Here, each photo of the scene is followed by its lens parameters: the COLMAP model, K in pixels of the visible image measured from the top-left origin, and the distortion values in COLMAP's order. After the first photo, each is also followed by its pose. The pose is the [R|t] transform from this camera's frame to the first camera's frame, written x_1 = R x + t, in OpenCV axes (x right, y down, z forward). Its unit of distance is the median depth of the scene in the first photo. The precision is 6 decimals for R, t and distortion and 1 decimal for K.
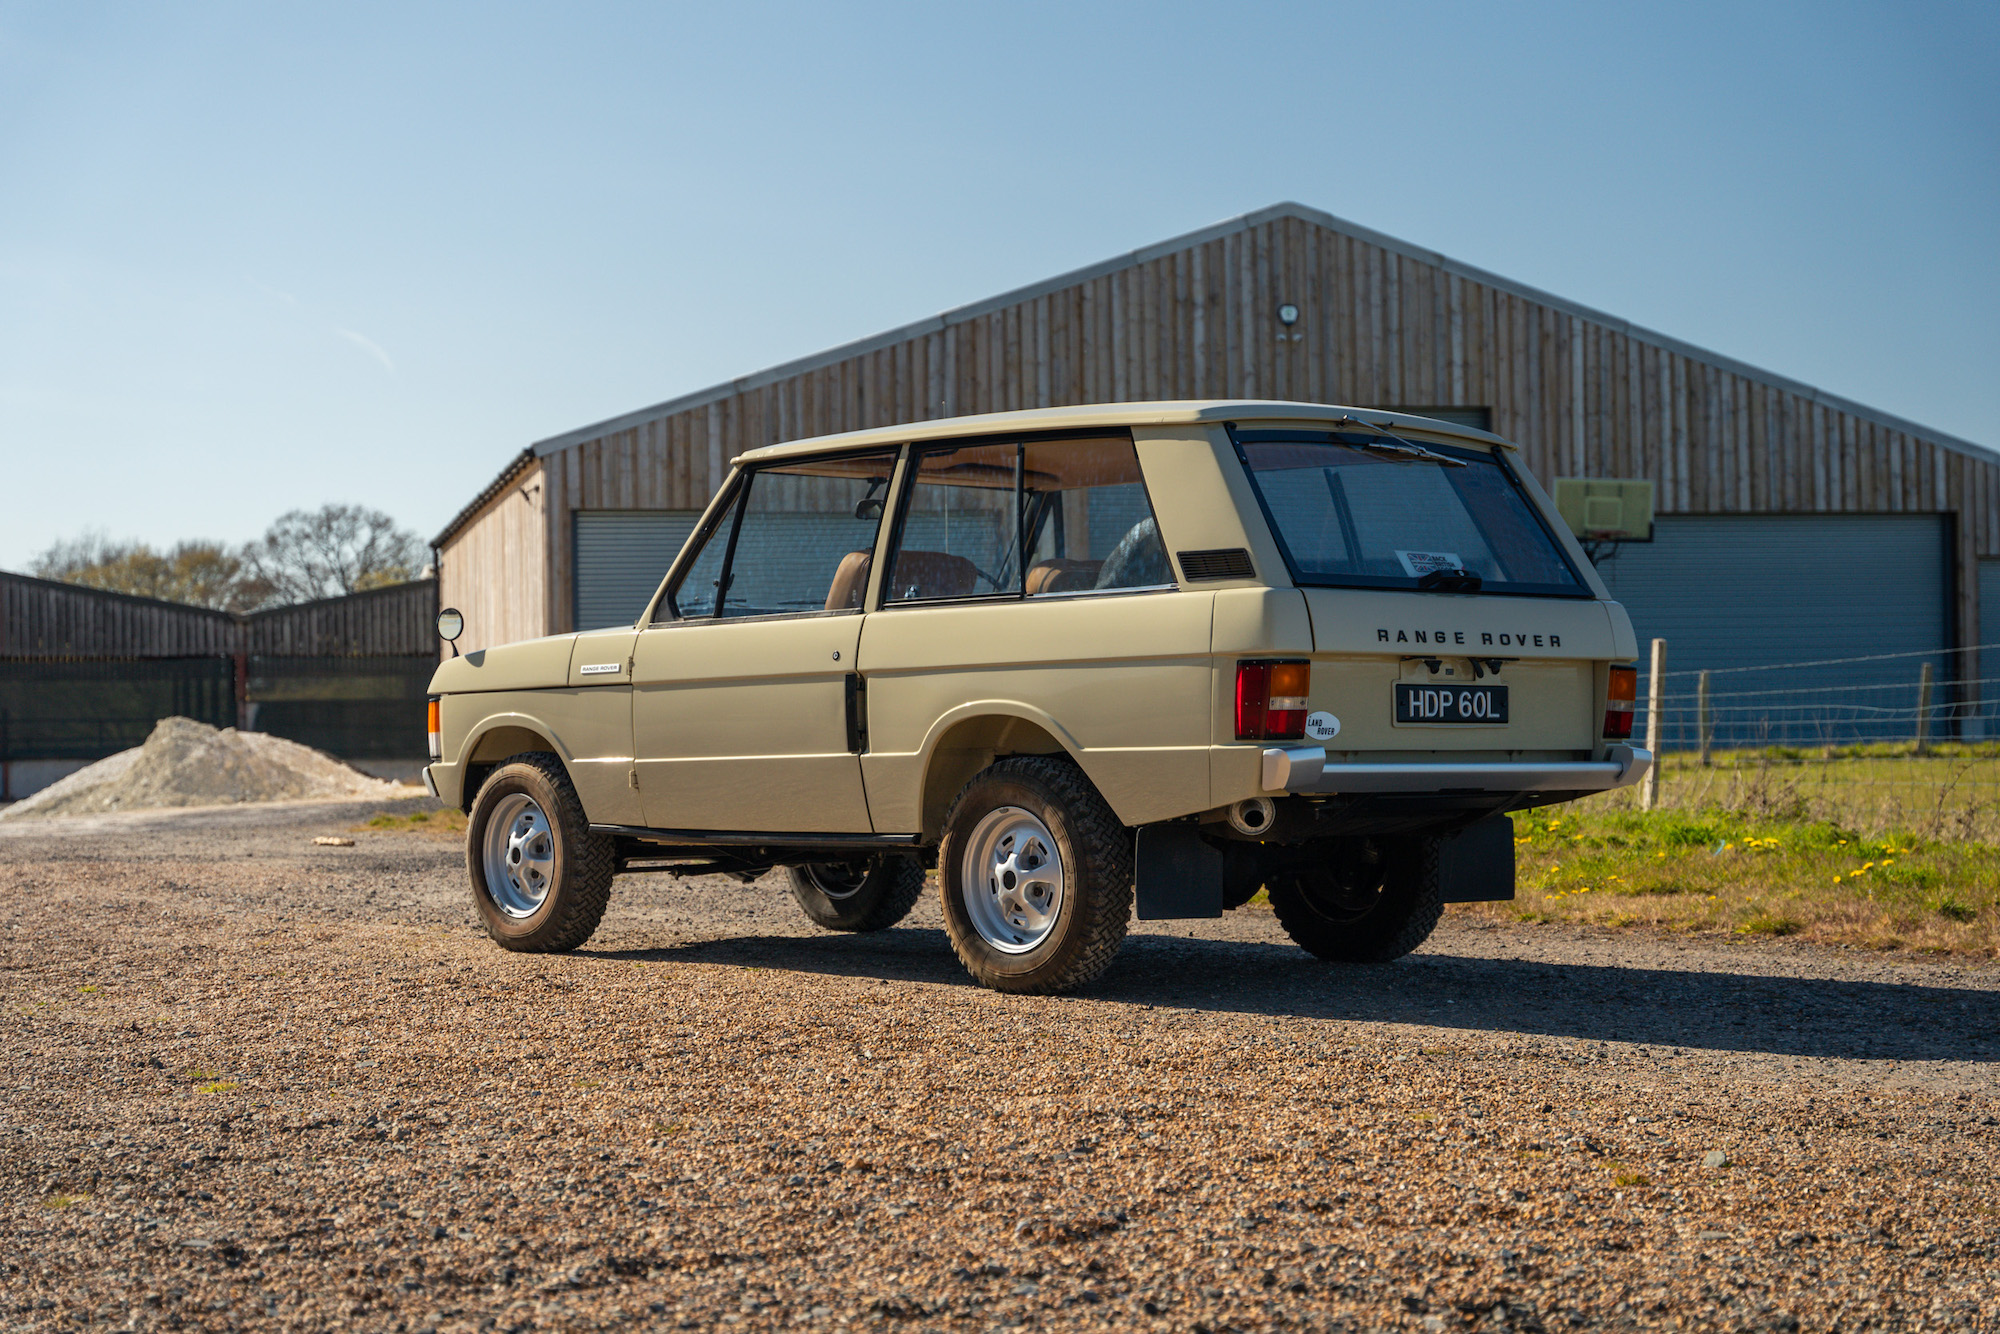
lens RADIAL K [[3418.2, 0, 1000.8], [0, 3418.2, 669.8], [0, 0, 1]] dist [0.140846, 0.000000]
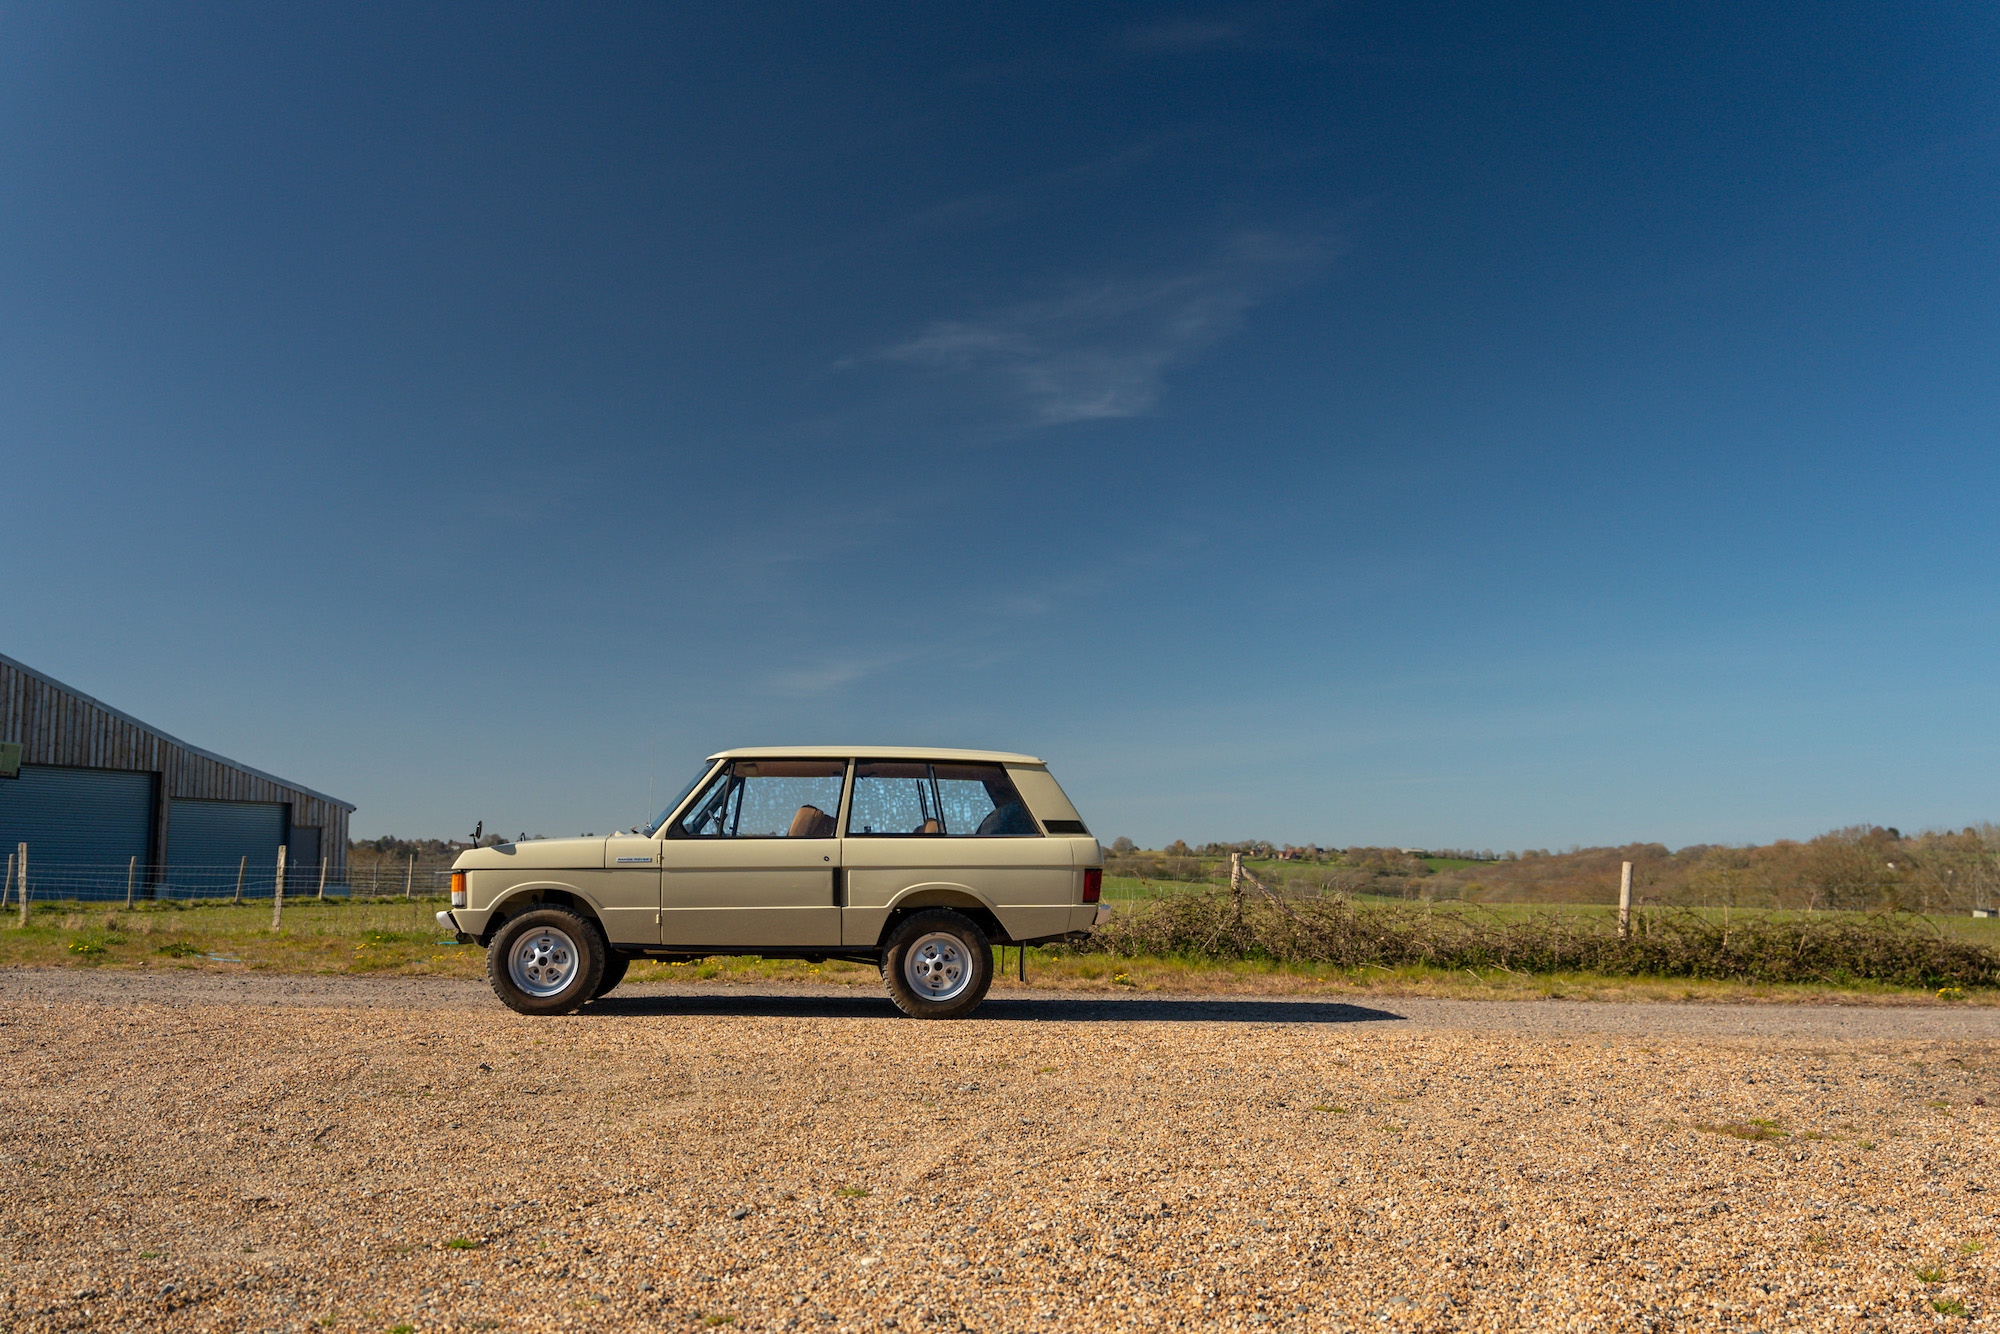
lens RADIAL K [[1765.5, 0, 999.2], [0, 1765.5, 669.9], [0, 0, 1]] dist [-0.007008, -0.025338]
pose [[0.617794, 0.110996, 0.778467, -0.721825], [-0.026365, 0.992355, -0.120570, 0.007467], [-0.785898, 0.053964, 0.615997, 0.227234]]
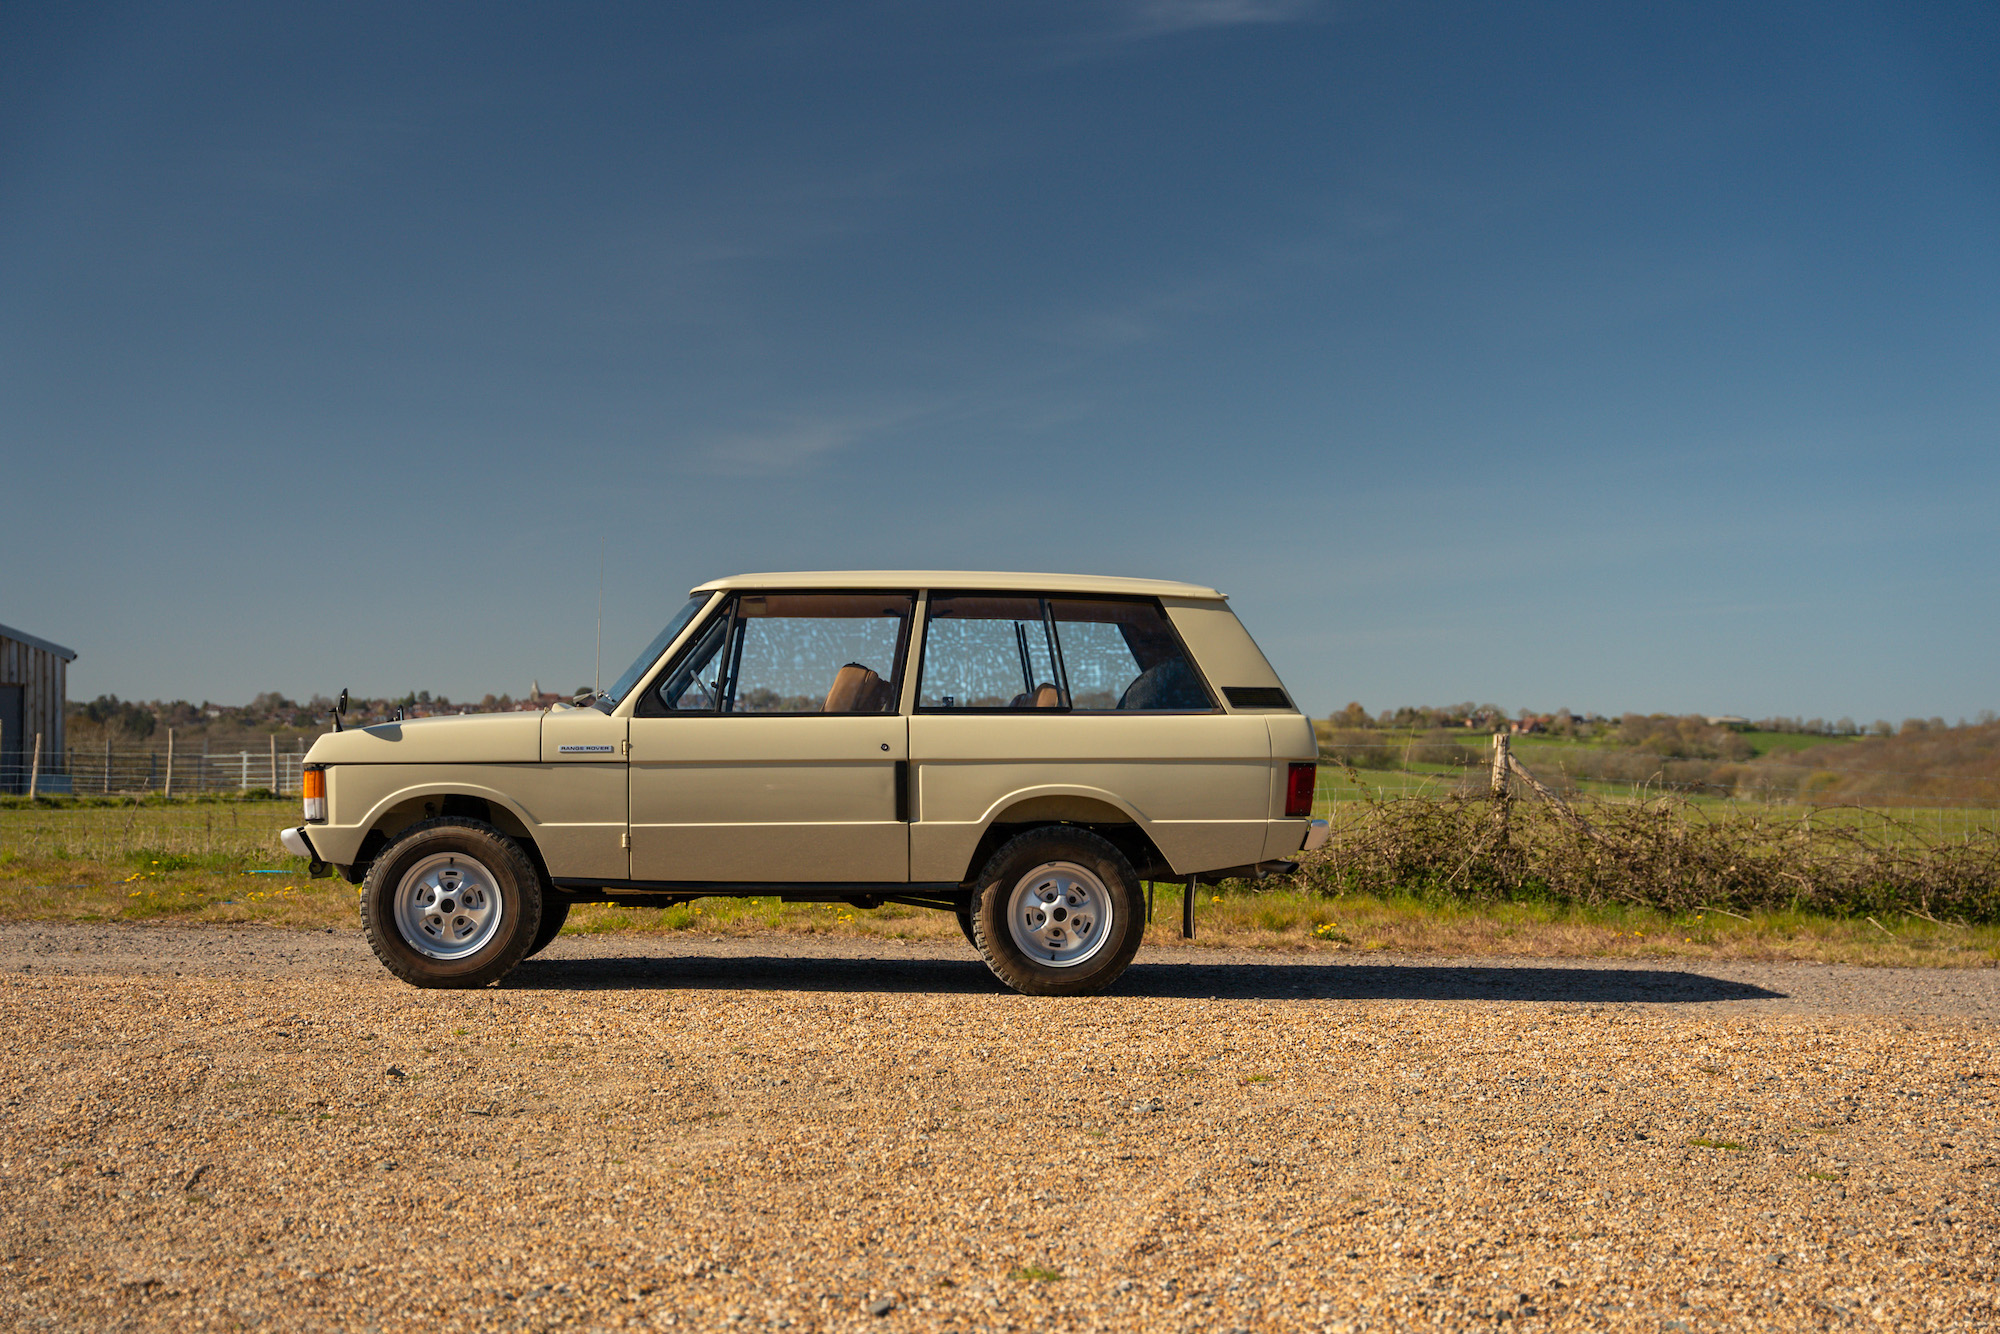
lens RADIAL K [[2803.1, 0, 1001.6], [0, 2803.1, 665.4], [0, 0, 1]] dist [-0.004418, 0.000000]
pose [[0.636201, 0.046487, 0.770121, -0.746221], [-0.027772, 0.998916, -0.037355, 0.003026], [-0.771023, 0.002377, 0.636803, 0.245684]]
